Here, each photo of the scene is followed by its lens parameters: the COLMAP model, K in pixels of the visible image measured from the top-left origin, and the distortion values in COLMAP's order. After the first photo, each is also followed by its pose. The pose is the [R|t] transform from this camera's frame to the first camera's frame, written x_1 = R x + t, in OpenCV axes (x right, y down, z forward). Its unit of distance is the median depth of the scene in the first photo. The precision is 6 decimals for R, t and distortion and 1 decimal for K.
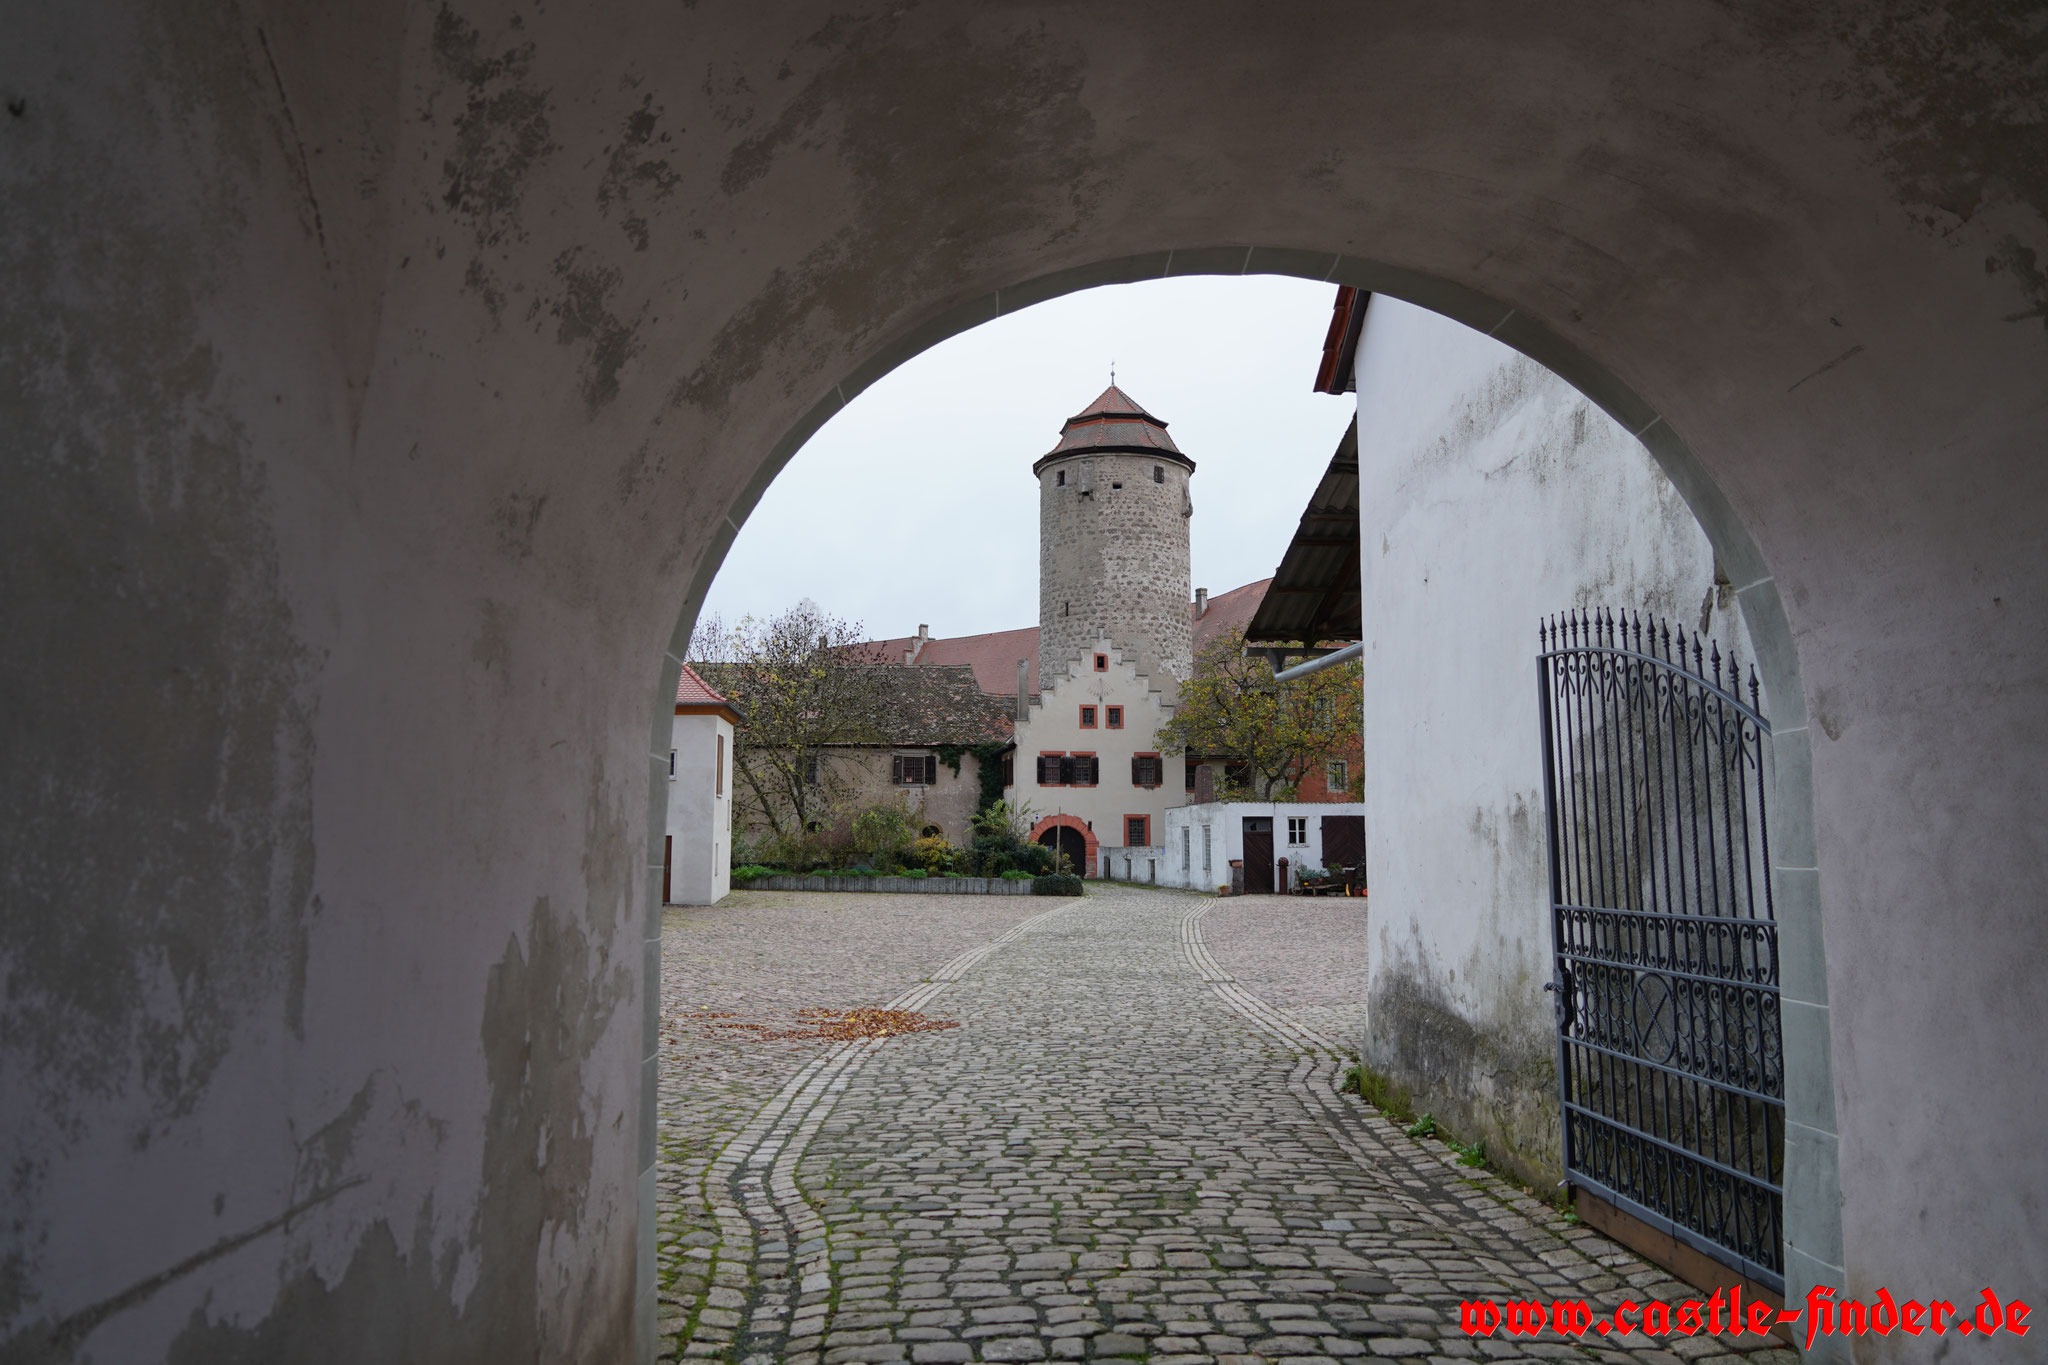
lens RADIAL K [[1370.1, 0, 1024.0], [0, 1370.1, 682.5], [0, 0, 1]] dist [-0.026528, 0.021222]
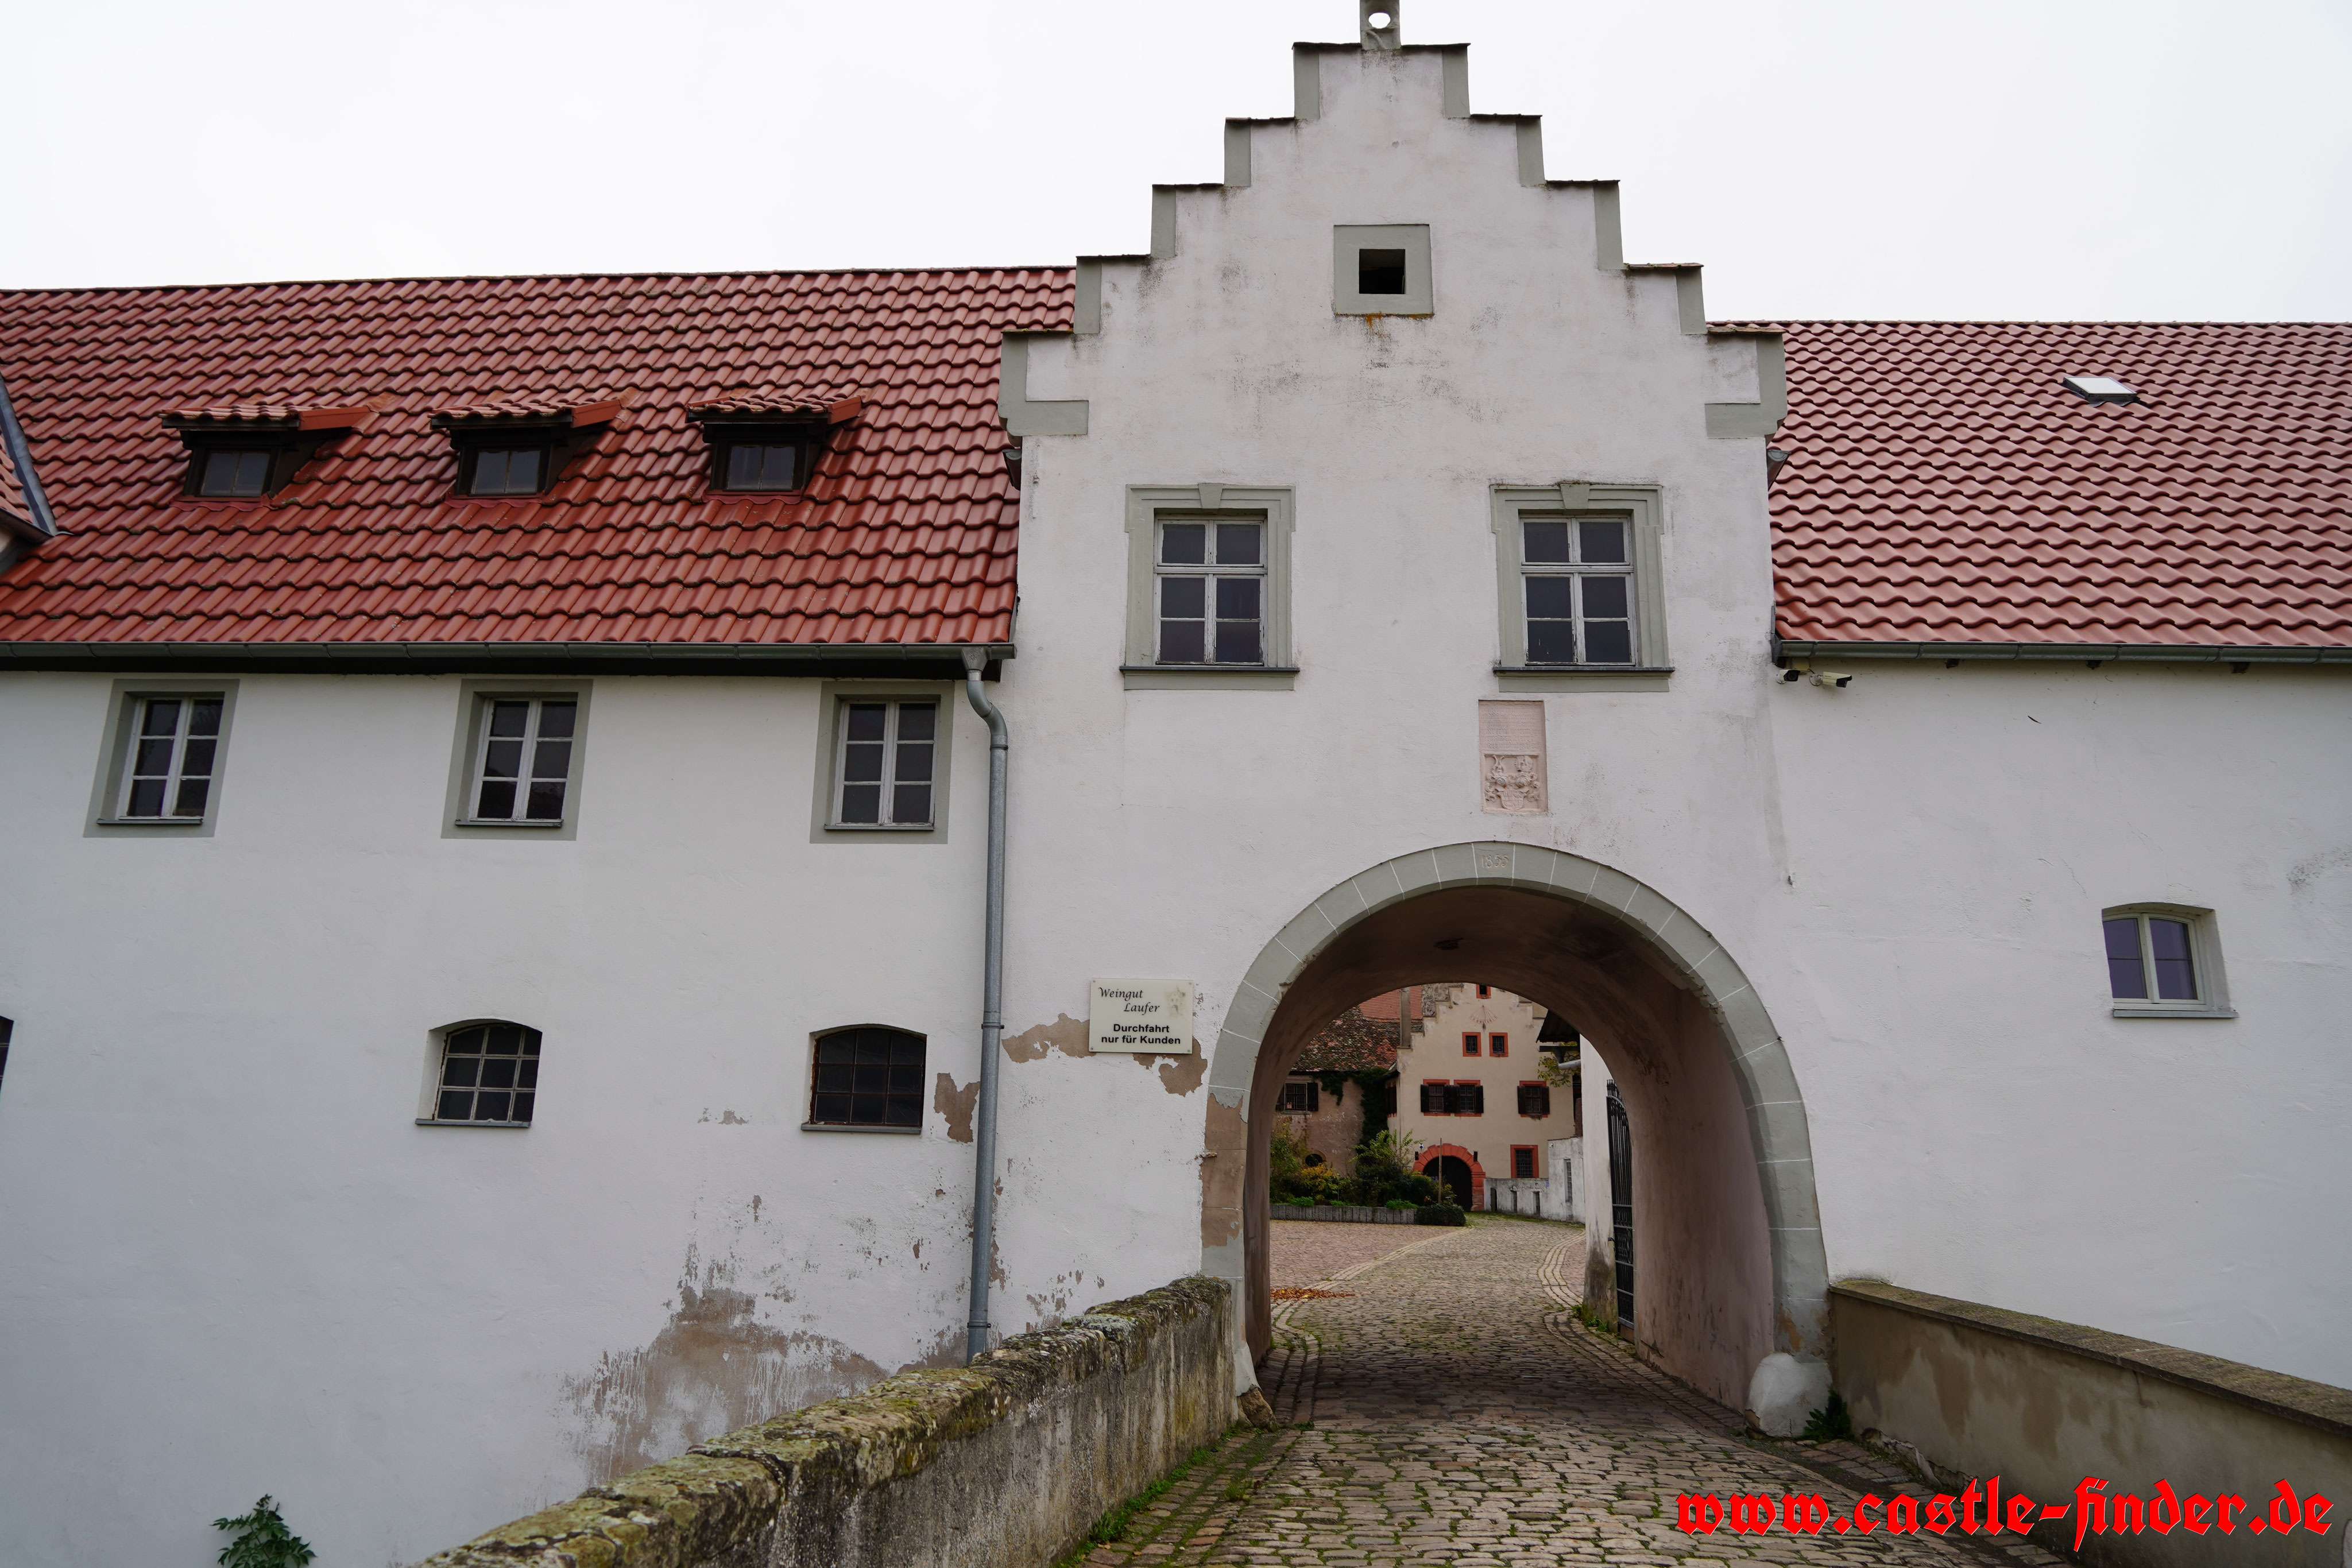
lens RADIAL K [[1573.4, 0, 1176.0], [0, 1573.4, 784.0], [0, 0, 1]] dist [-0.026528, 0.021222]
pose [[0.989119, -0.019765, -0.145785, 0.004688], [0.001466, 0.992209, -0.124574, -0.020884], [0.147111, 0.123005, 0.981442, -0.174978]]
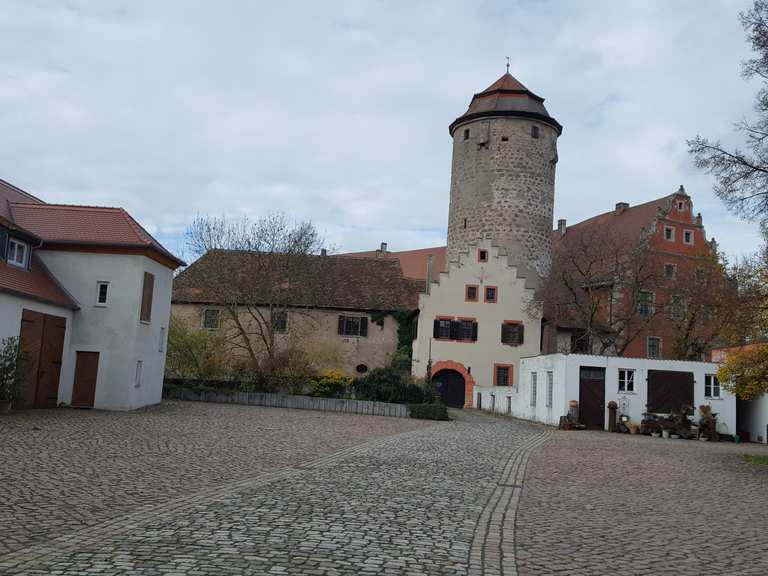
lens RADIAL K [[745.0, 0, 383.8], [0, 745.0, 297.3], [0, 0, 1]] dist [0.241587, -0.535533]
pose [[0.993058, 0.046221, -0.108166, 0.040353], [-0.046086, 0.998930, 0.003746, 0.030583], [0.108224, 0.001265, 0.994126, 0.221336]]
